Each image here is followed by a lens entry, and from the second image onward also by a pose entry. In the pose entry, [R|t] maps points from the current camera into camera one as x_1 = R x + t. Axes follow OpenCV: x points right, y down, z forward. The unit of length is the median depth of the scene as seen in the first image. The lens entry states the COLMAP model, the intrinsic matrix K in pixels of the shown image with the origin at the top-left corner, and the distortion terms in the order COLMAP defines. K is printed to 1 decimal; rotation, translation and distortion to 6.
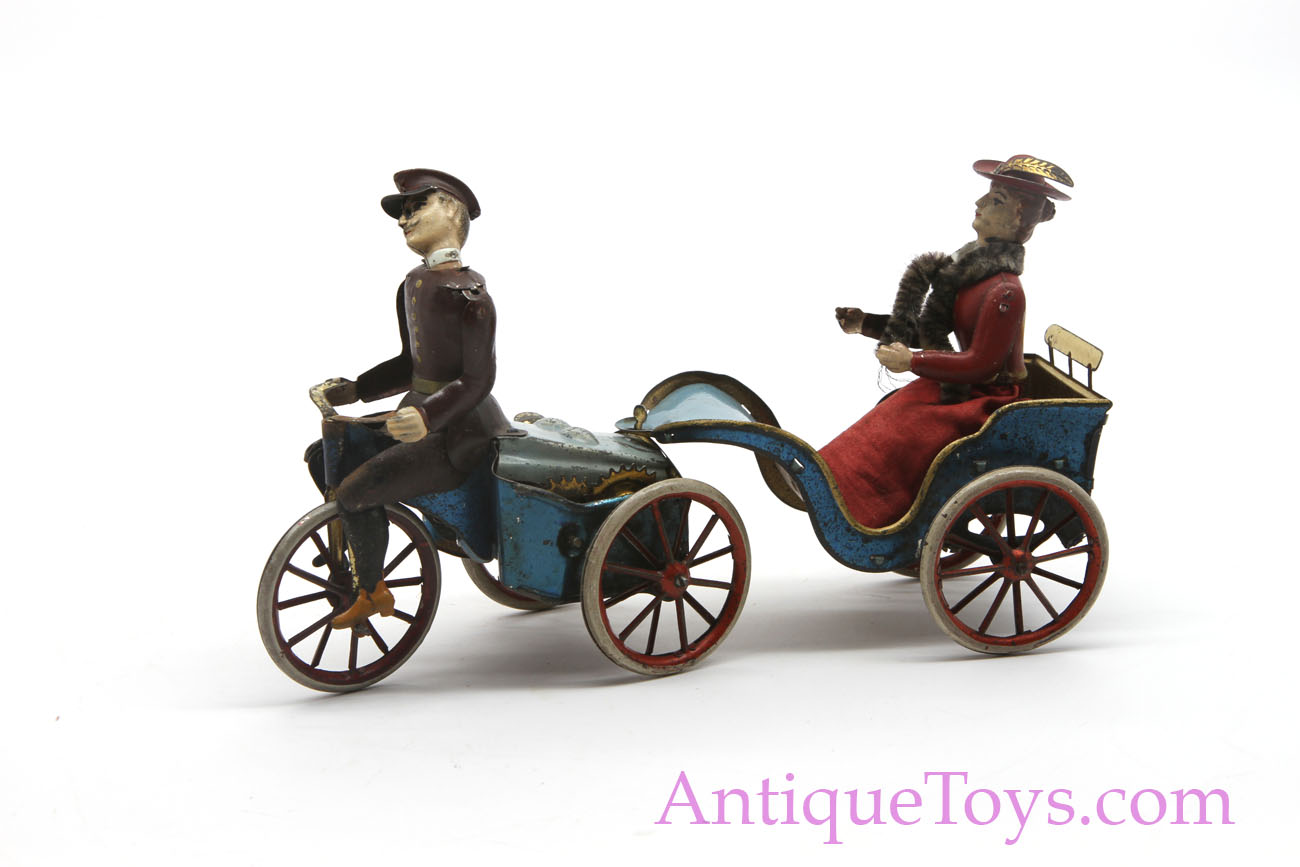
lens RADIAL K [[2902.5, 0, 655.9], [0, 2902.5, 433.7], [0, 0, 1]] dist [-0.221485, 0.000000]
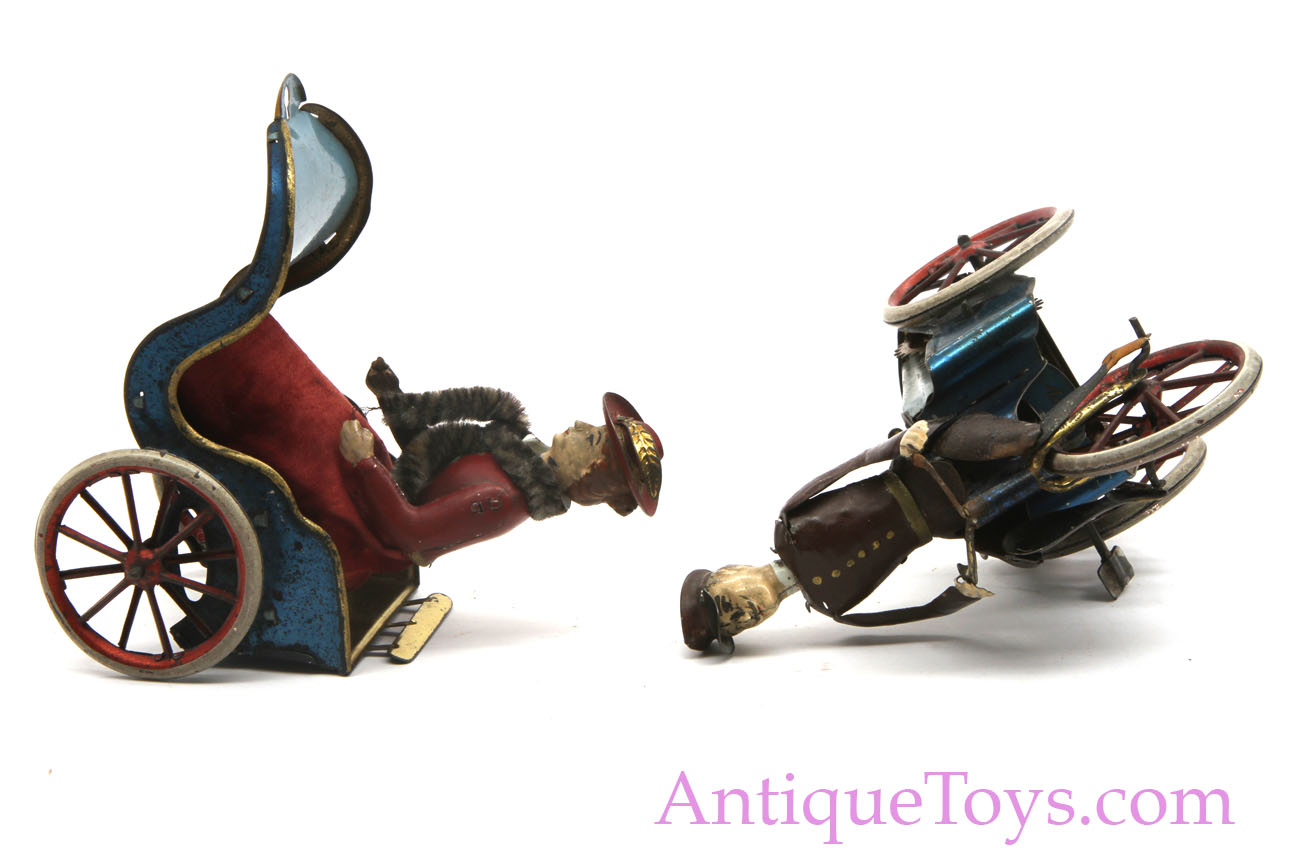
lens RADIAL K [[3023.8, 0, 650.4], [0, 3023.8, 433.2], [0, 0, 1]] dist [-0.587411, 0.000000]
pose [[0.060442, 0.995258, 0.076216, 0.030457], [-0.990565, 0.069214, -0.118281, 0.000247], [-0.122995, -0.068348, 0.990051, 0.150245]]
